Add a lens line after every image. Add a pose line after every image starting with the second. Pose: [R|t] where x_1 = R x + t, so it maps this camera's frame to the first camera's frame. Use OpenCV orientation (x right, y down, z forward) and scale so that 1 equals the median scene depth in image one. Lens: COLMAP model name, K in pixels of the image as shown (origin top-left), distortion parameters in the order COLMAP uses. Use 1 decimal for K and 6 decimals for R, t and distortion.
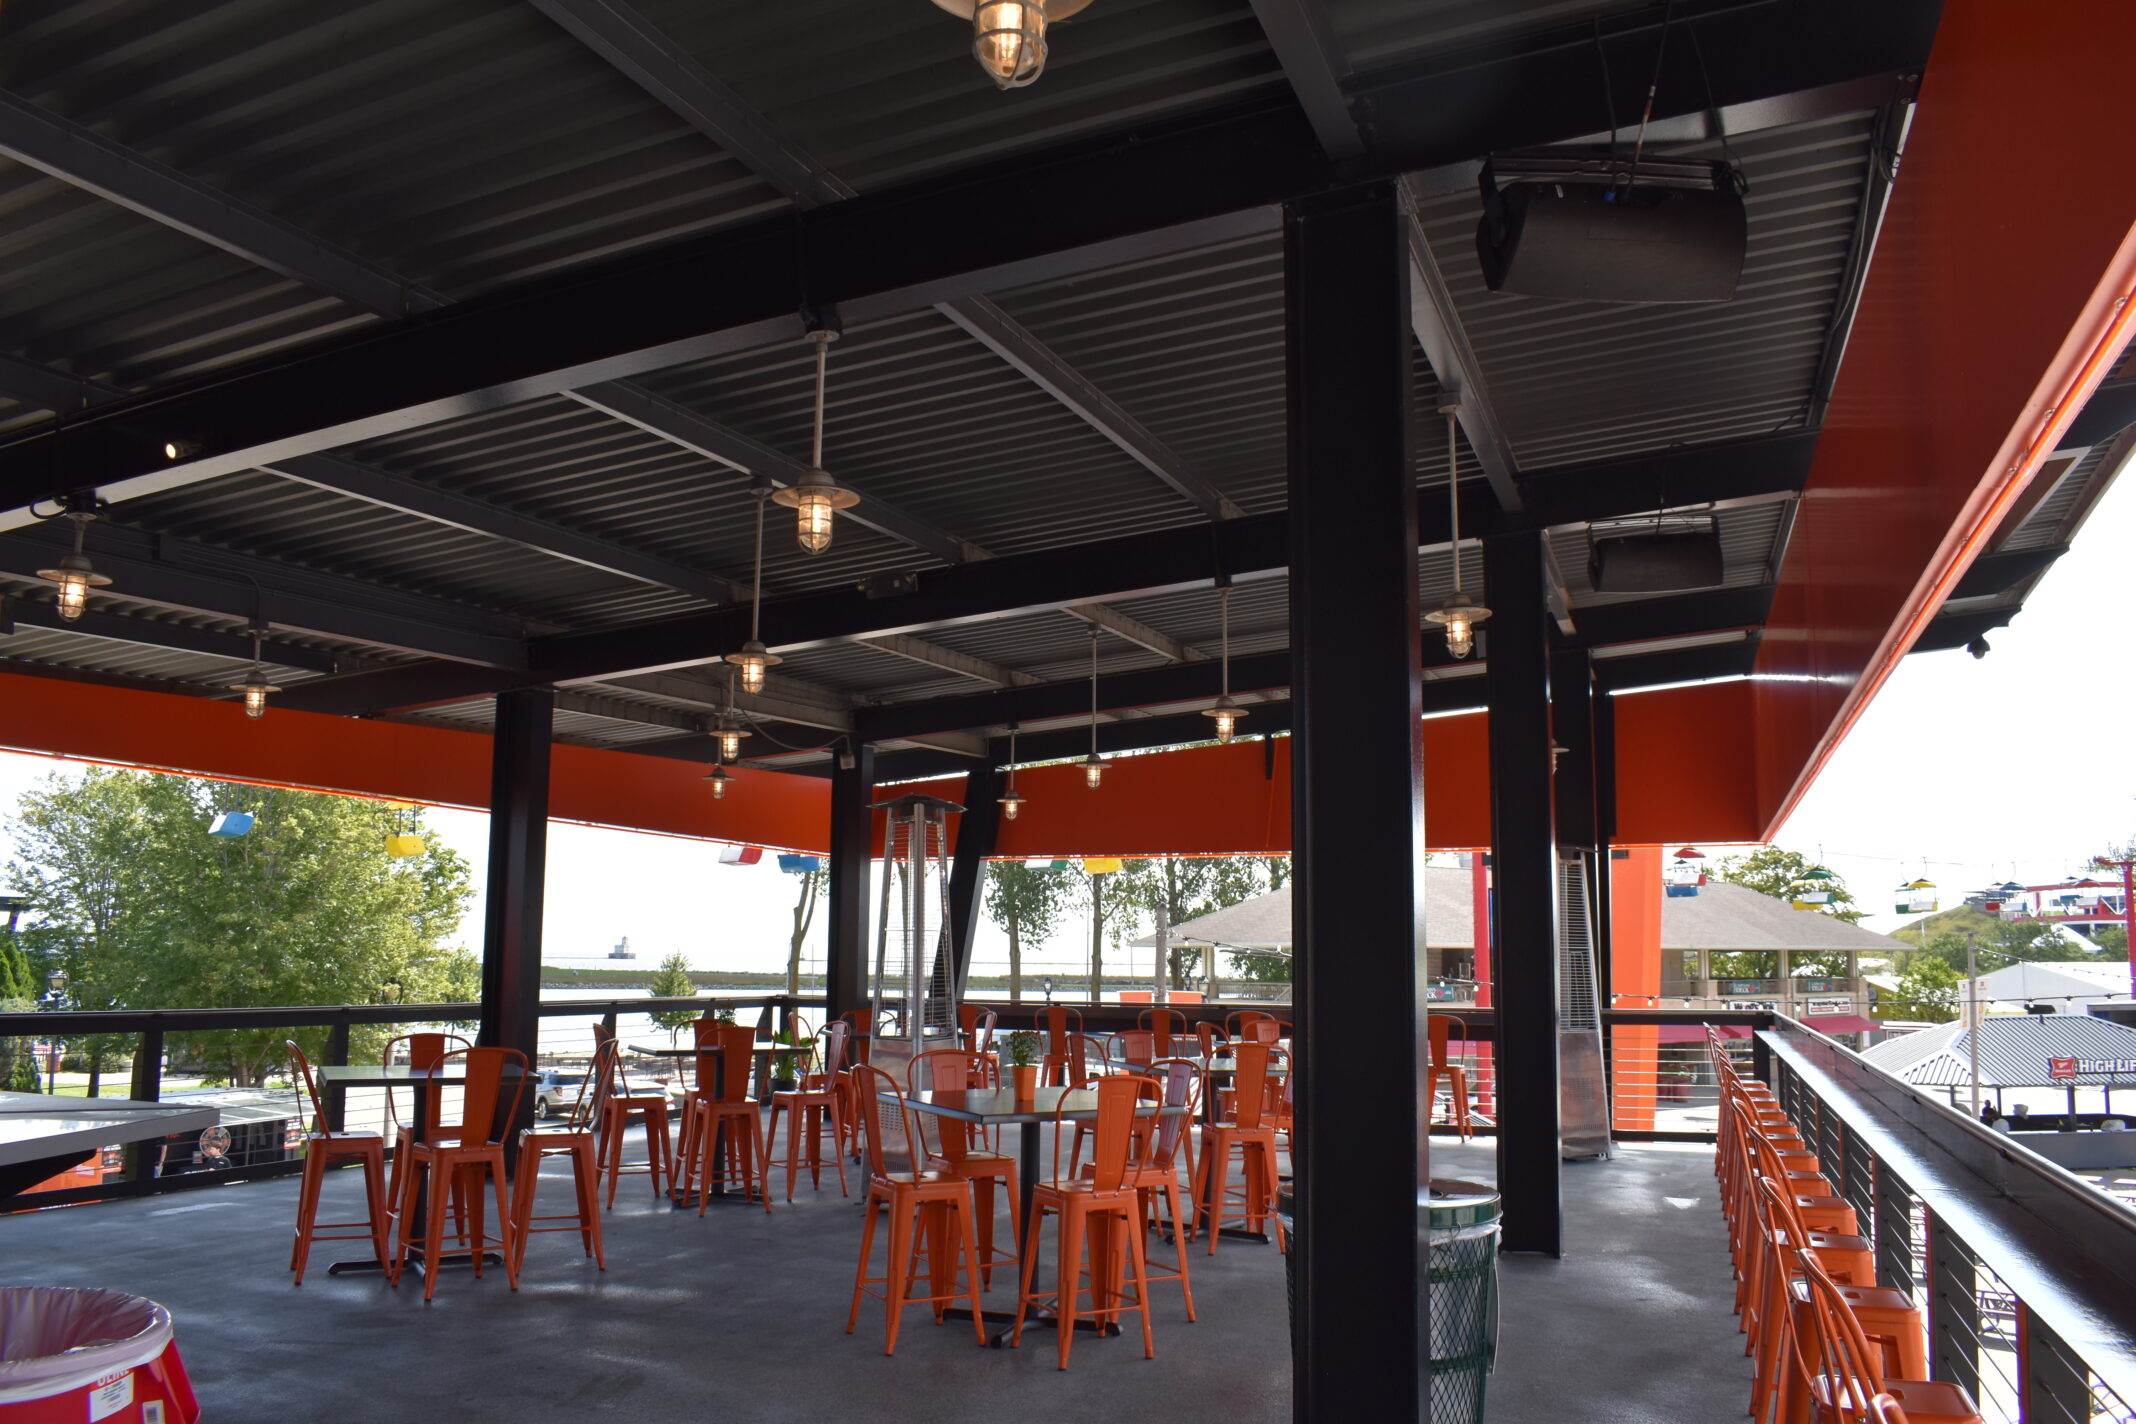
lens RADIAL K [[1662.8, 0, 1068.0], [0, 1662.8, 712.0], [0, 0, 1]] dist [-0.090243, 0.003877]
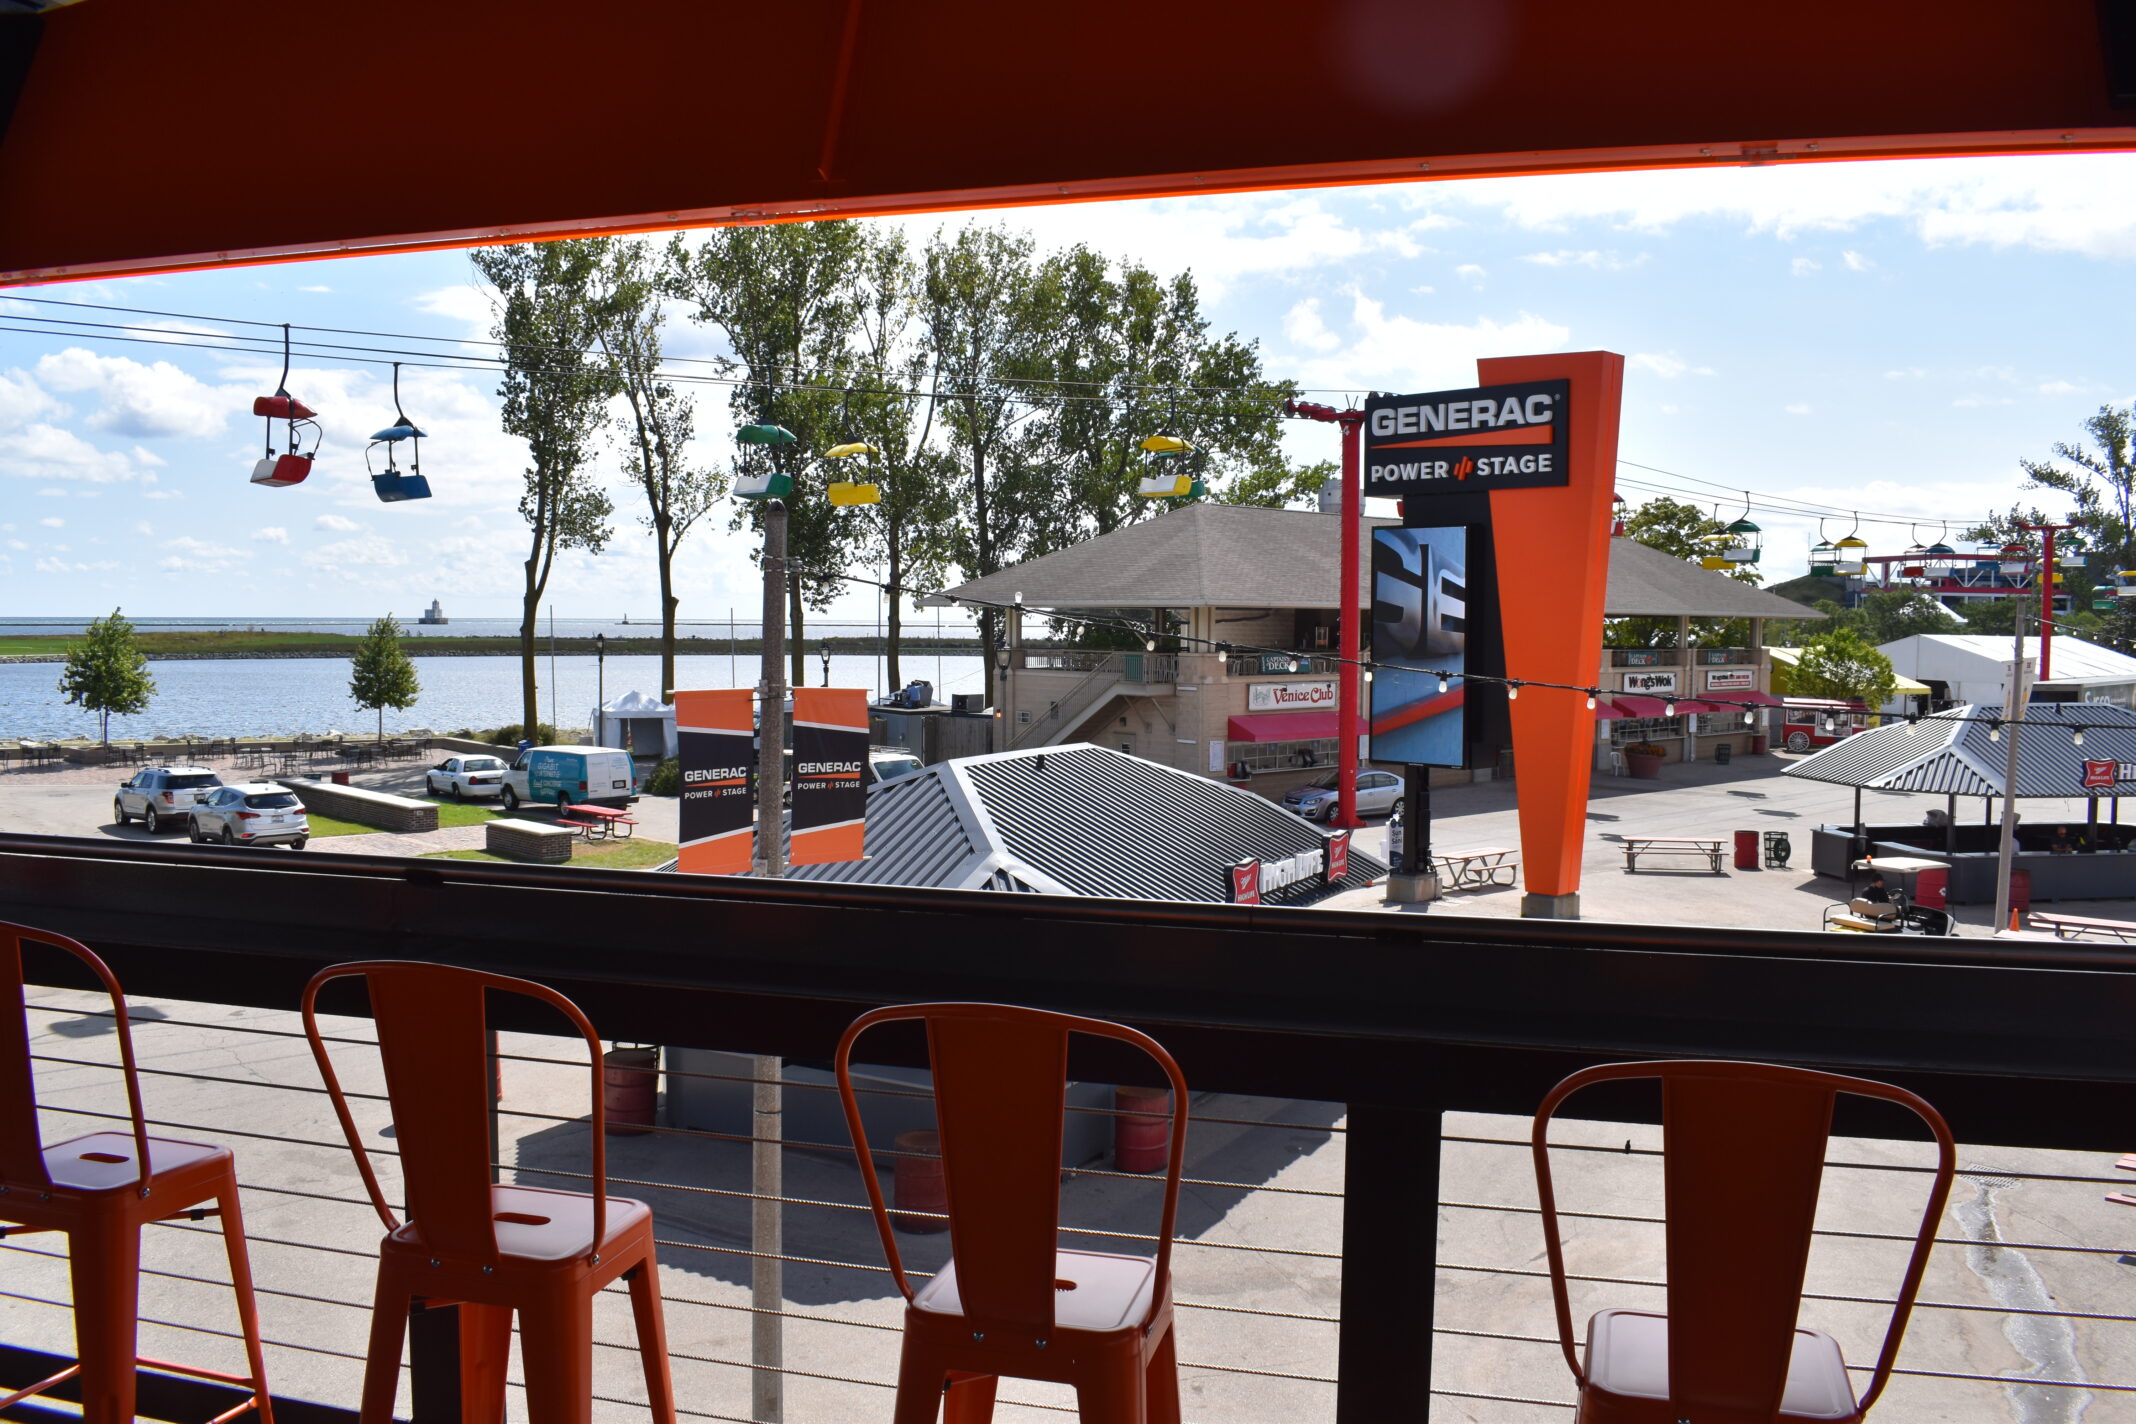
lens RADIAL K [[1662.8, 0, 1068.0], [0, 1662.8, 712.0], [0, 0, 1]] dist [-0.090243, 0.003877]
pose [[0.995512, -0.006099, 0.094439, 0.026661], [-0.013006, 0.979633, 0.200376, 0.022617], [-0.093738, -0.200705, 0.975157, 0.150578]]
